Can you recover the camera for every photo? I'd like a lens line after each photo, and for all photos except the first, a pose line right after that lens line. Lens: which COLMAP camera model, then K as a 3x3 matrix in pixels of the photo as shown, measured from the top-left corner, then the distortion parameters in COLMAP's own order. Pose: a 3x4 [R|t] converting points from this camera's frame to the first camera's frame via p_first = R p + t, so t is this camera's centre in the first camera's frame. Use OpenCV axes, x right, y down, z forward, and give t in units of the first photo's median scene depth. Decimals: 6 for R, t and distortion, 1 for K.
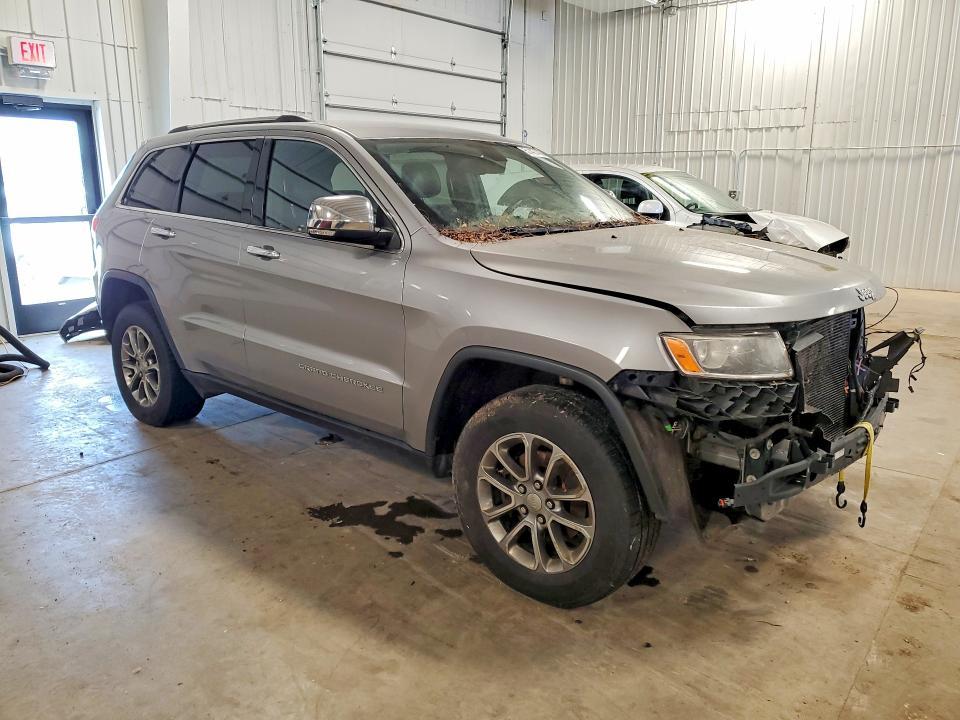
lens RADIAL K [[762.8, 0, 480.0], [0, 762.8, 360.0], [0, 0, 1]] dist [0.005308, 0.012359]
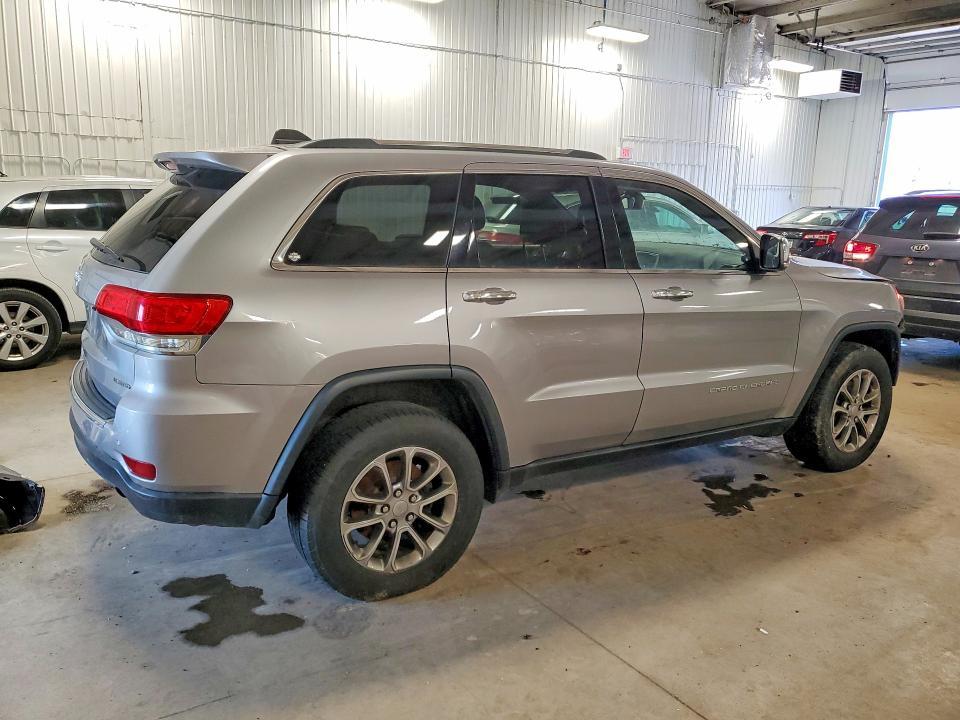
lens RADIAL K [[762.8, 0, 480.0], [0, 762.8, 360.0], [0, 0, 1]] dist [0.005308, 0.012359]
pose [[0.281632, -0.199905, 0.938468, -1.394696], [0.198379, 0.969056, 0.146887, -0.270122], [-0.938791, 0.144804, 0.312574, 1.000973]]
